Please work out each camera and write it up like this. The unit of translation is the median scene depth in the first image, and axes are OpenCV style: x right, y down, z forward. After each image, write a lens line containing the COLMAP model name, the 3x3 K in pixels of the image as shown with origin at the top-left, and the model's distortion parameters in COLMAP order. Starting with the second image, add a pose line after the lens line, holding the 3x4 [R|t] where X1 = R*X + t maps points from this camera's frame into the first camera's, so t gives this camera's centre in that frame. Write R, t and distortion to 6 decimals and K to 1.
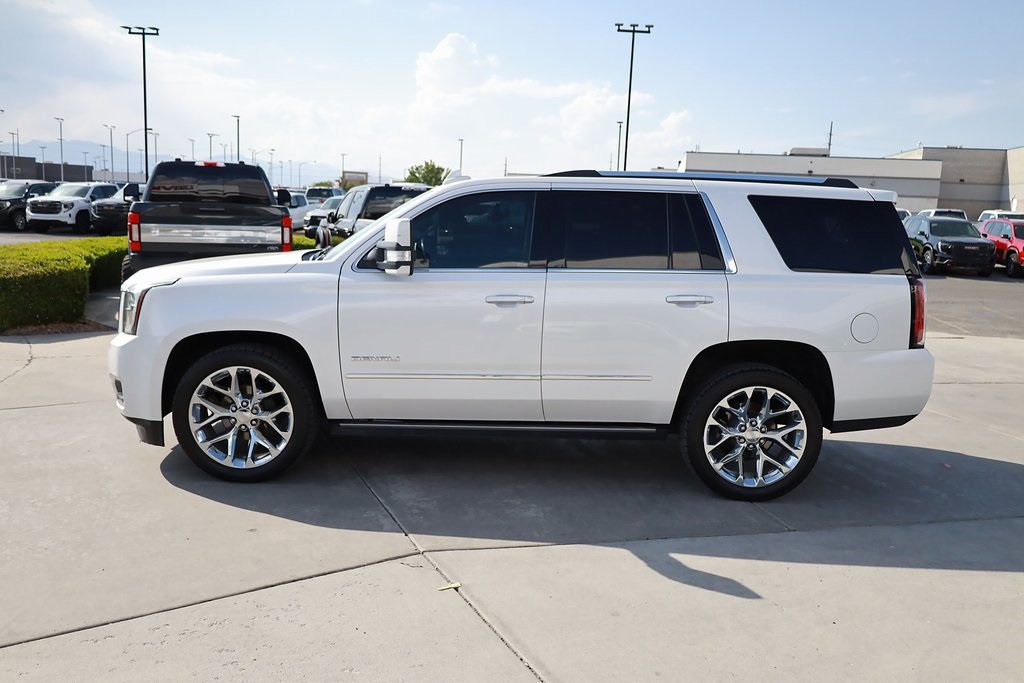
lens RADIAL K [[857.1, 0, 512.0], [0, 857.1, 341.5], [0, 0, 1]] dist [-0.011908, -0.007606]
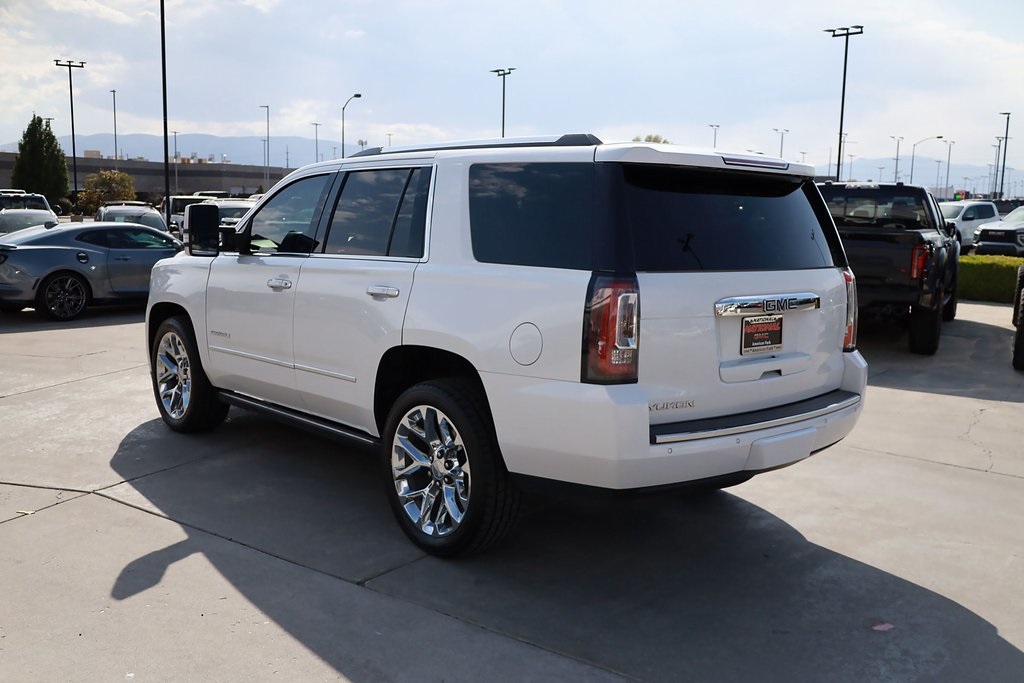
lens RADIAL K [[972.0, 0, 512.0], [0, 972.0, 341.5], [0, 0, 1]] dist [0.000182, 0.005501]
pose [[0.630747, 0.078019, -0.772057, 0.998814], [-0.109416, 0.993935, 0.011051, -0.024127], [0.768236, 0.077505, 0.635457, 0.477568]]
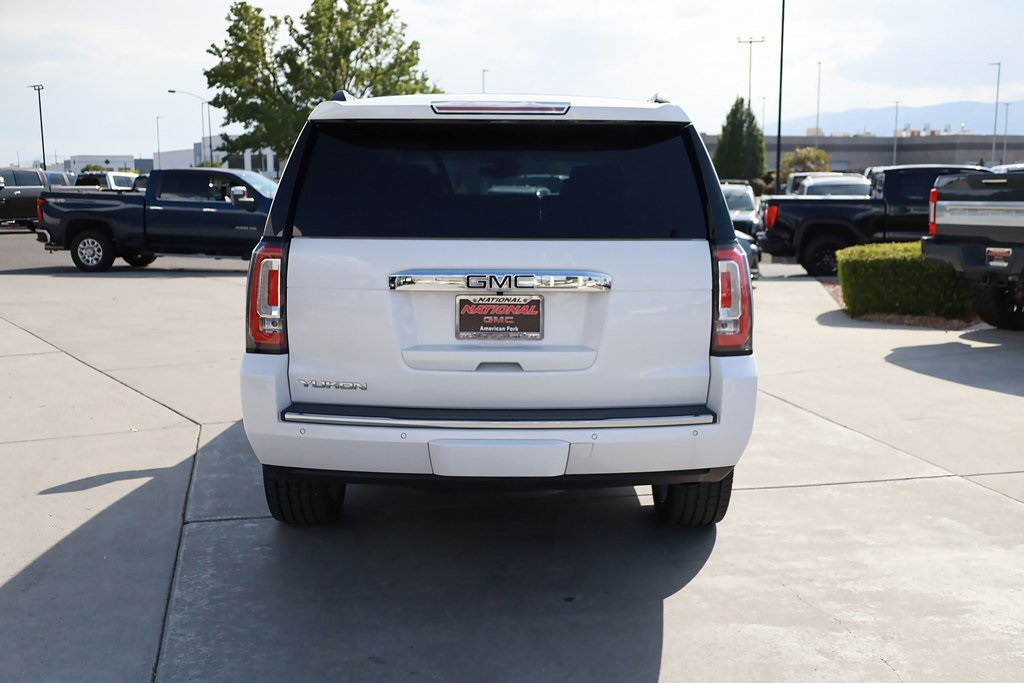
lens RADIAL K [[1085.2, 0, 512.0], [0, 1085.2, 341.5], [0, 0, 1]] dist [-0.001307, 0.007019]
pose [[-0.049755, 0.105442, -0.993180, 1.257750], [-0.145445, 0.983046, 0.111652, -0.116890], [0.988115, 0.150008, -0.033575, 1.225645]]
